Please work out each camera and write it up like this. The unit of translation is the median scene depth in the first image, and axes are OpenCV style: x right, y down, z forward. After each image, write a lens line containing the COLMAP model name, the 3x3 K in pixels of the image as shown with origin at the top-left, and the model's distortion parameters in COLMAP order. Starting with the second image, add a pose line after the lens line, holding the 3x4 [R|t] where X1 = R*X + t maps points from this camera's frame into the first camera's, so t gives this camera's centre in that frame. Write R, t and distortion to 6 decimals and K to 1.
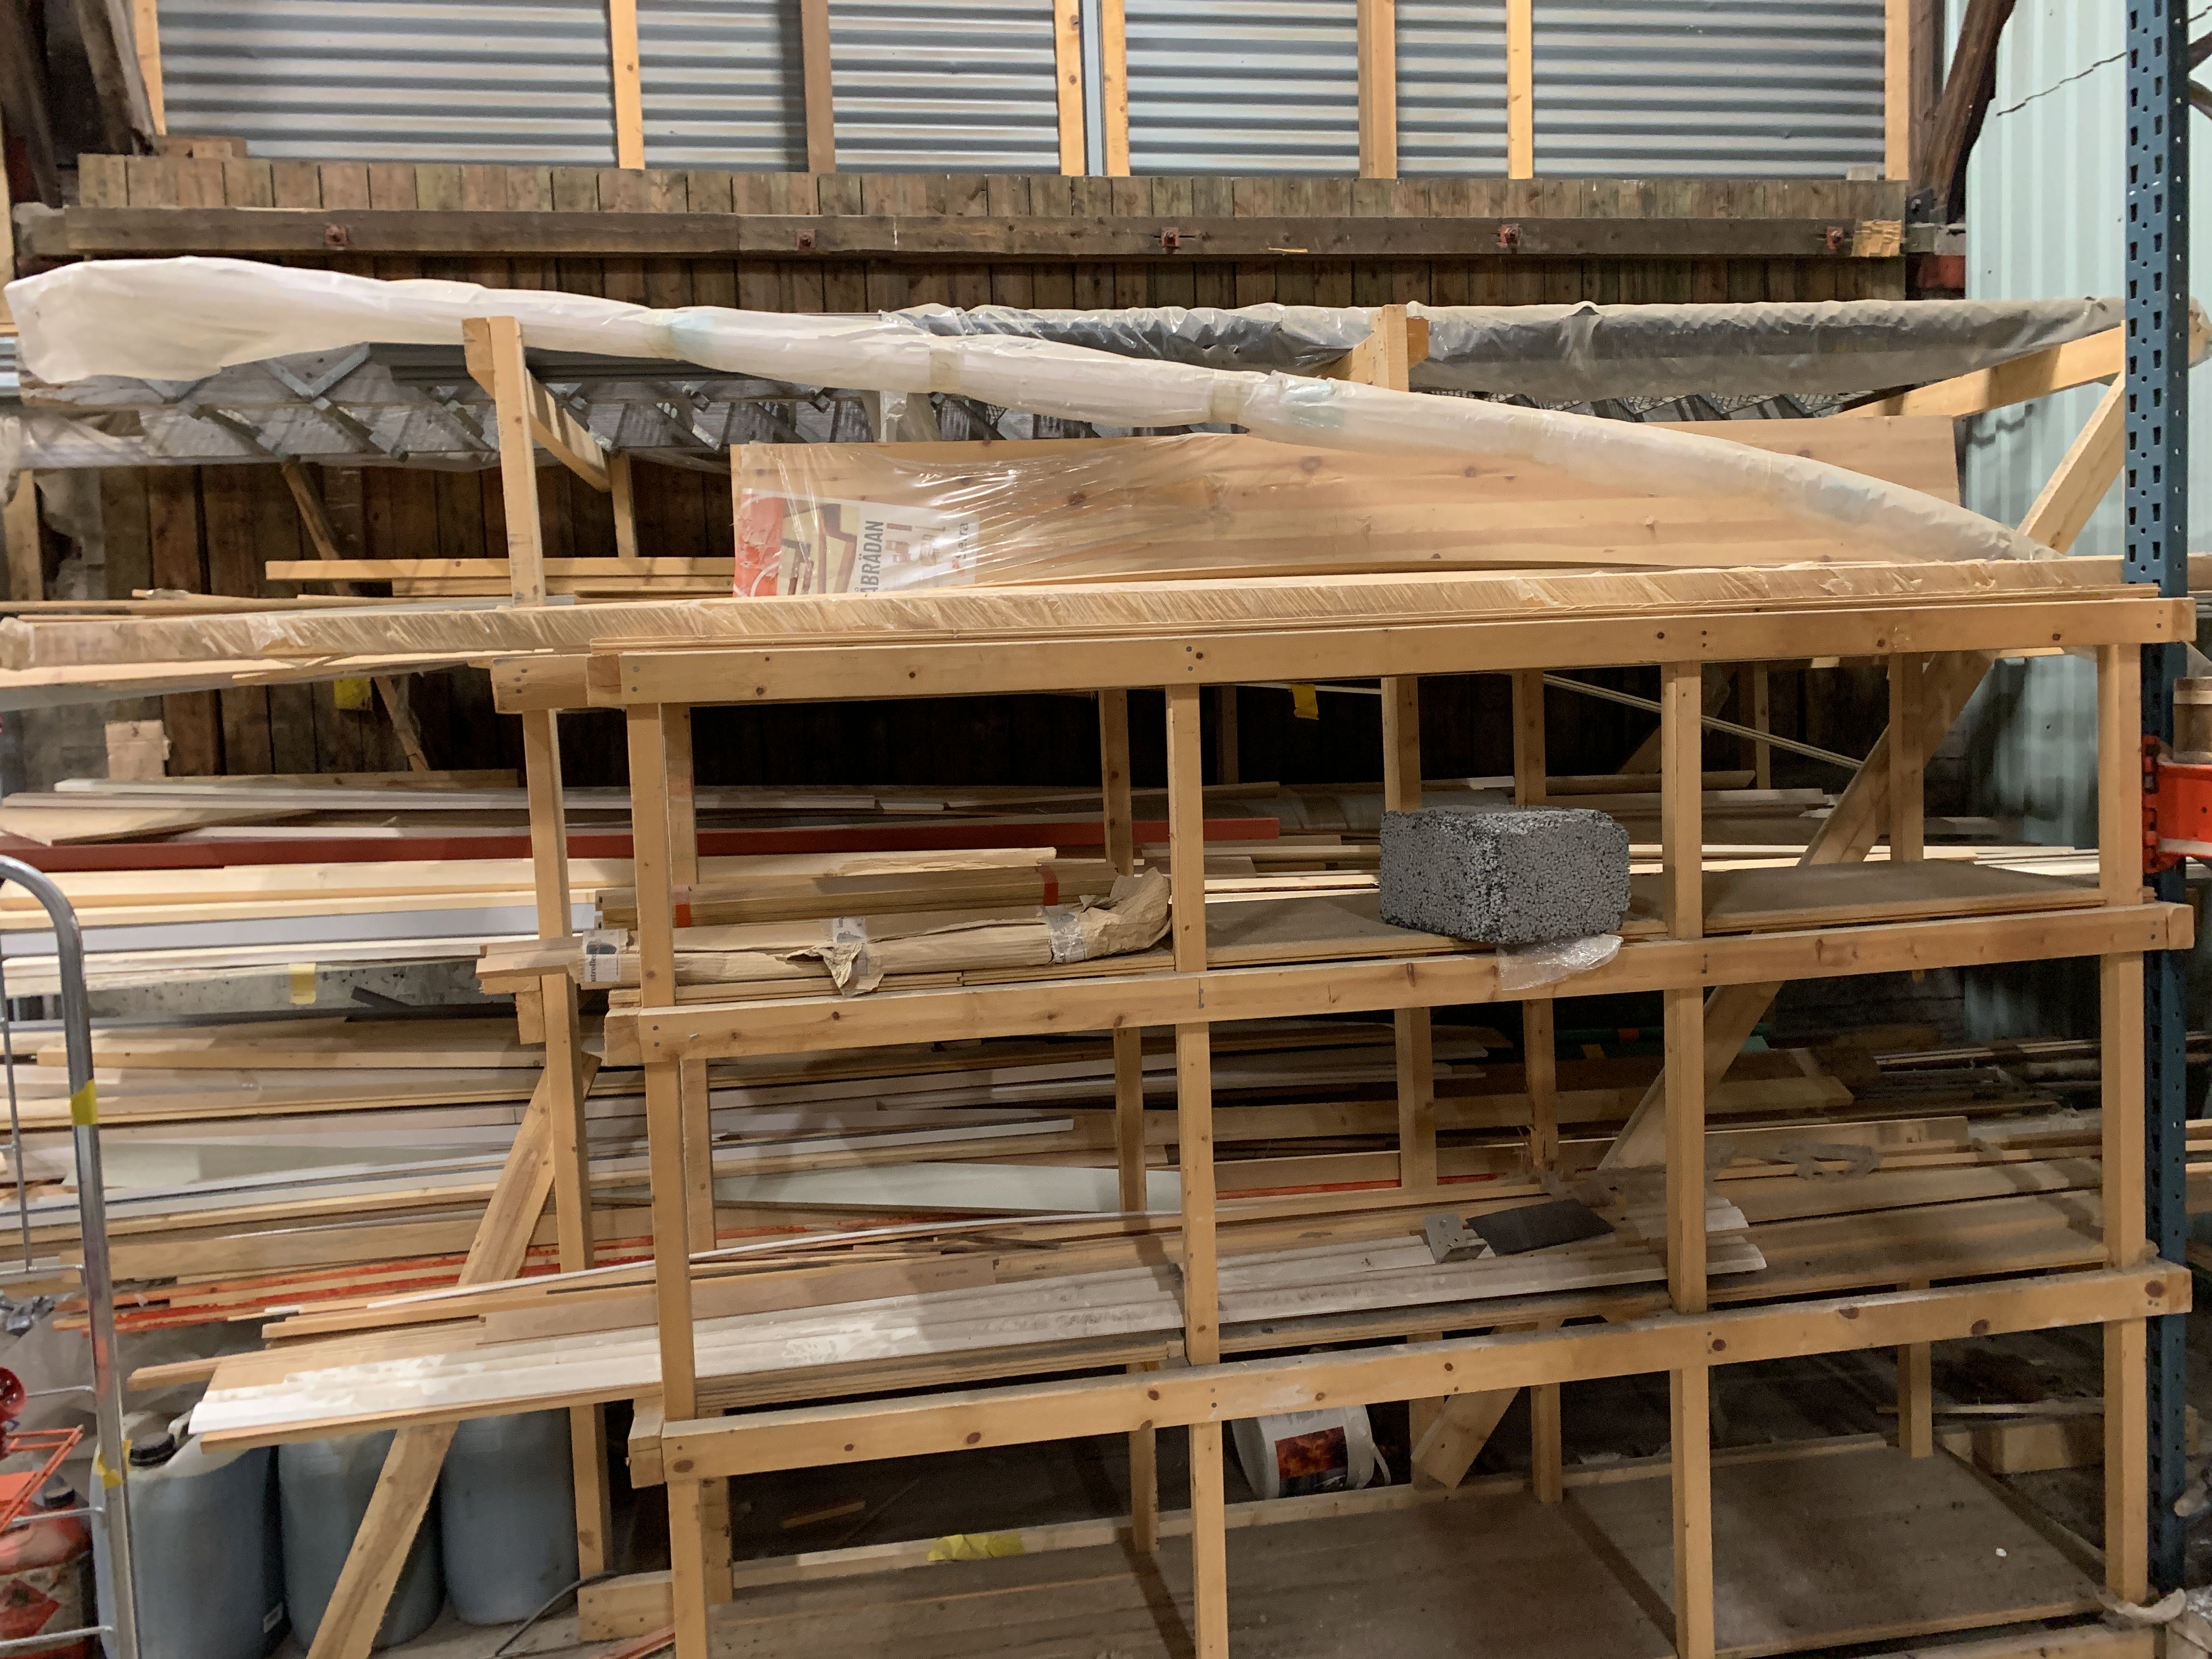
lens RADIAL K [[1668.5, 0, 1106.4], [0, 1668.5, 822.4], [0, 0, 1]] dist [0.002660, 0.002172]
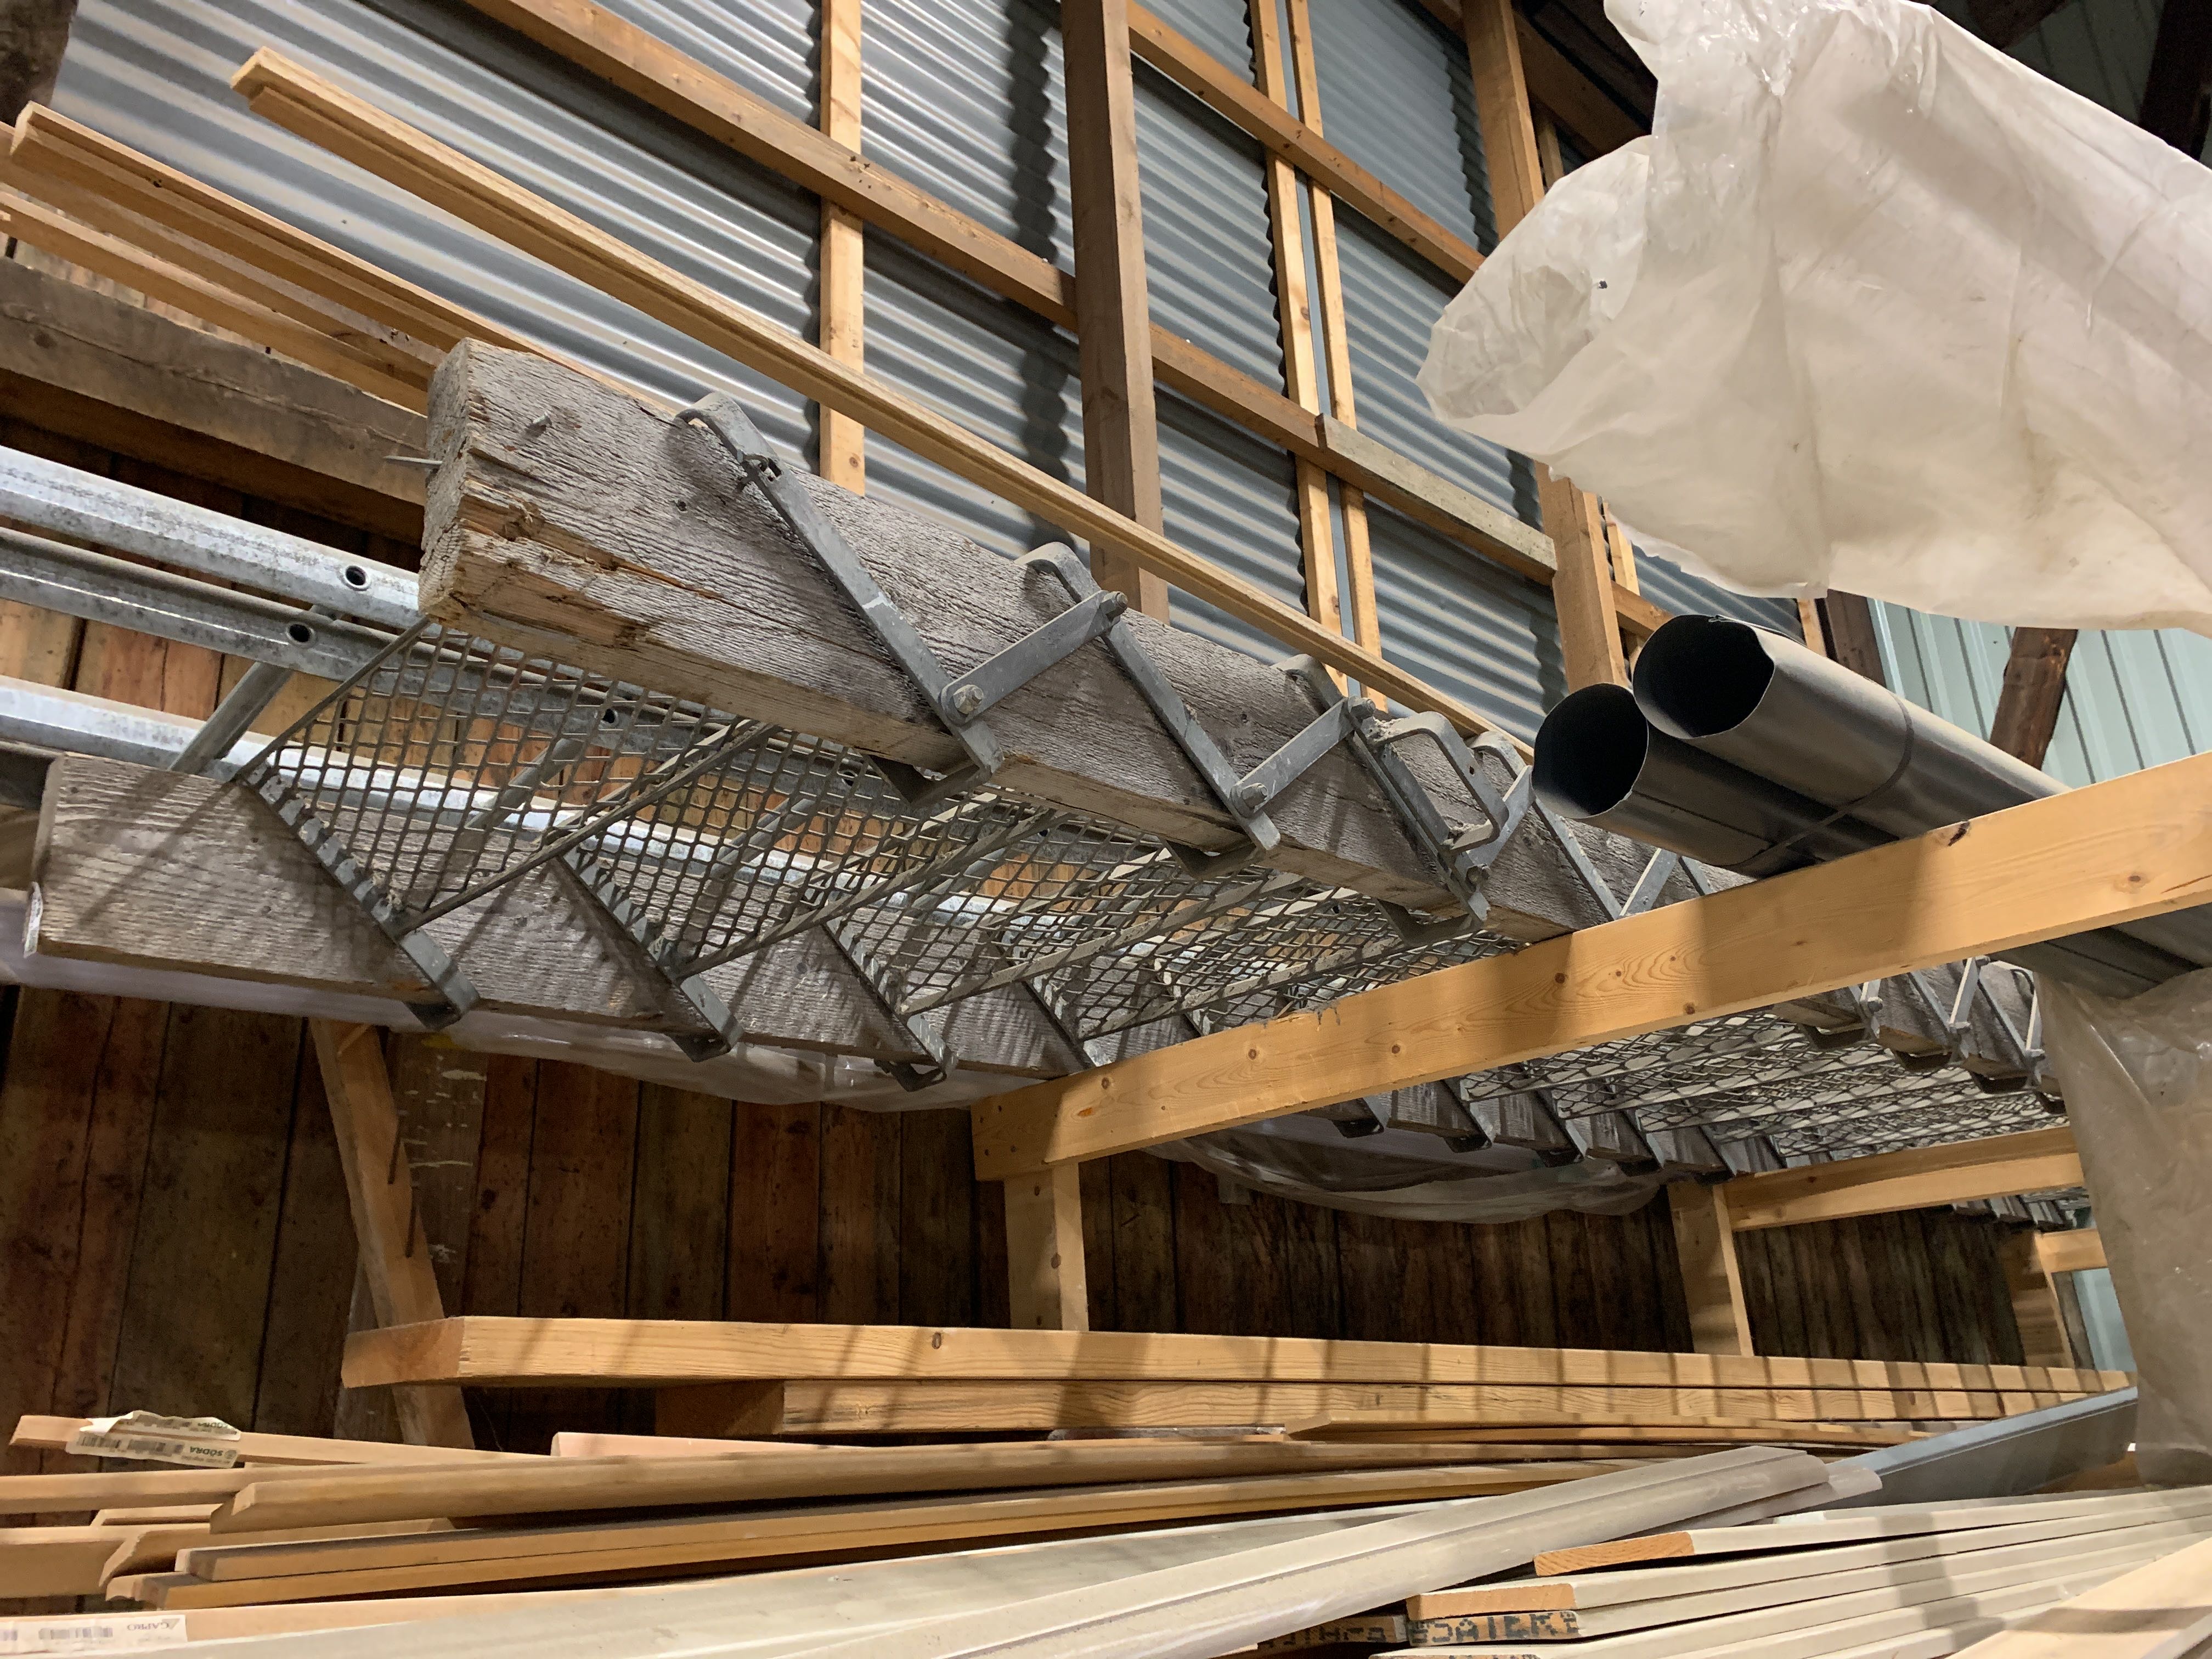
lens RADIAL K [[1673.5, 0, 1097.4], [0, 1673.5, 822.0], [0, 0, 1]] dist [0.074035, -0.113565]
pose [[0.831059, 0.190905, 0.522395, -0.570907], [0.064282, 0.899985, -0.431156, -0.094534], [-0.552457, 0.391897, 0.735668, 0.657135]]
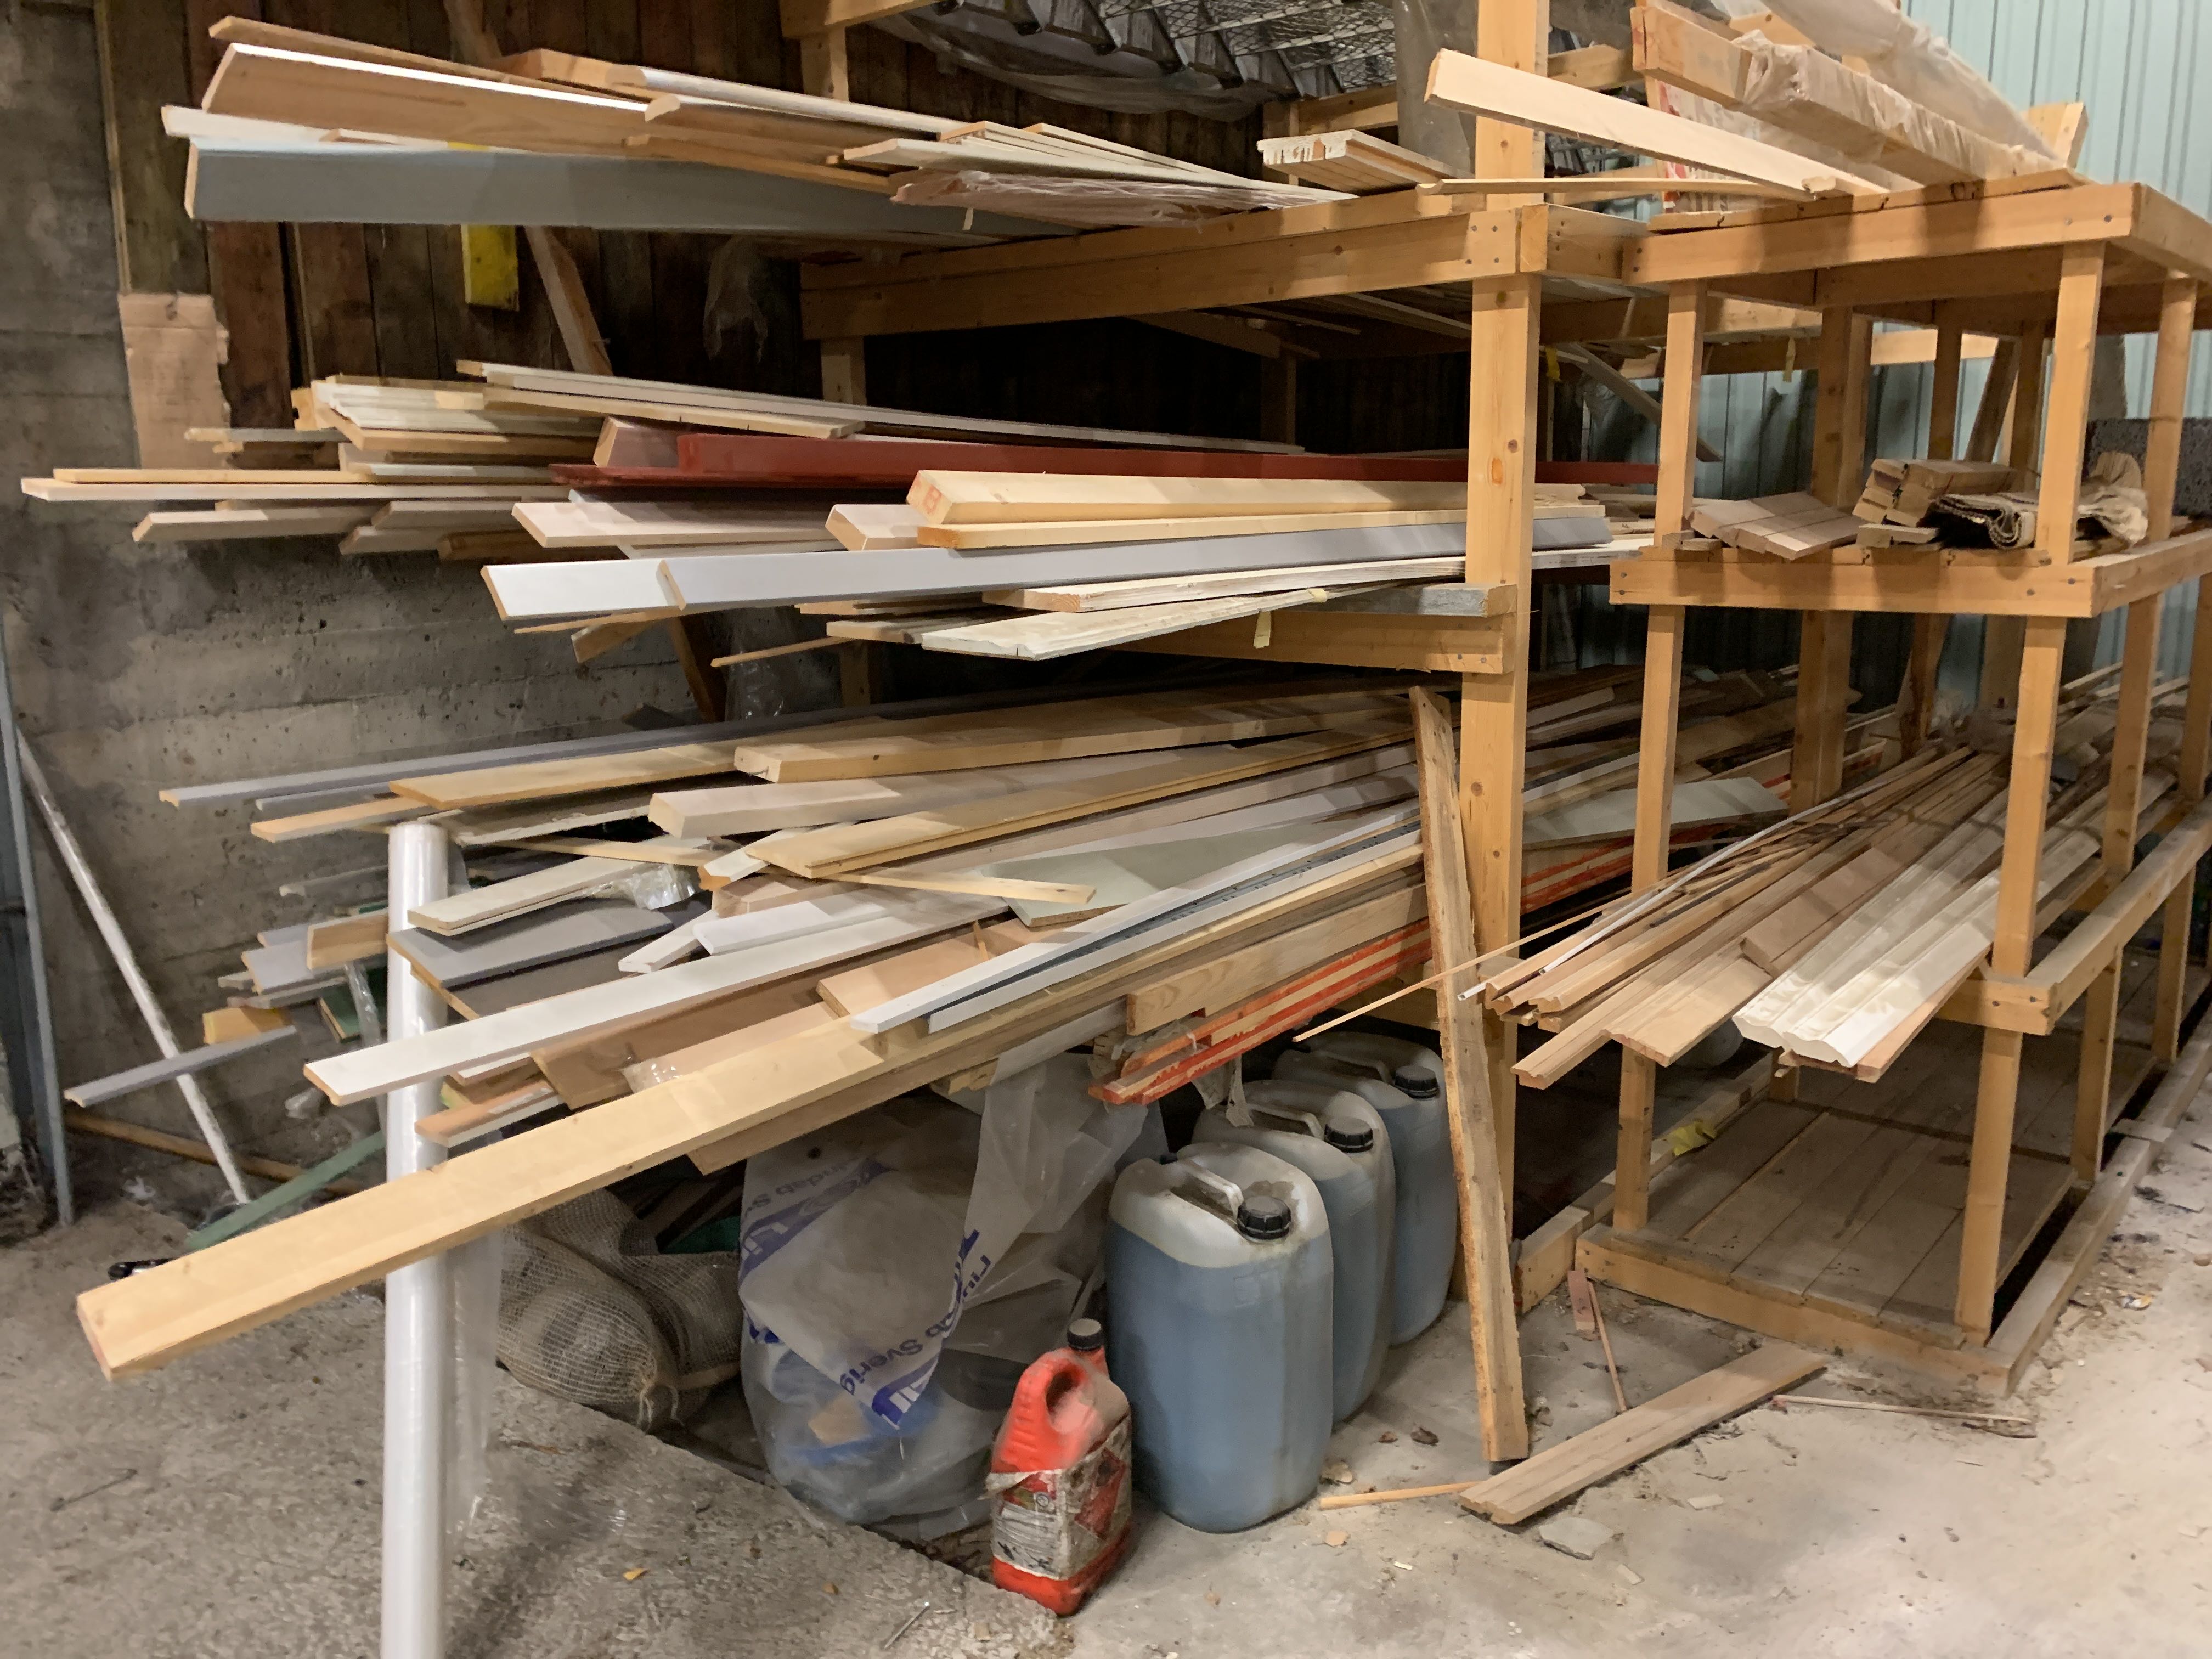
lens RADIAL K [[1689.2, 0, 1099.3], [0, 1689.2, 805.2], [0, 0, 1]] dist [0.070189, -0.082996]
pose [[0.763945, -0.101390, 0.637266, -0.771841], [0.035916, 0.992729, 0.114889, 0.065260], [-0.644281, -0.064881, 0.762031, 0.325353]]
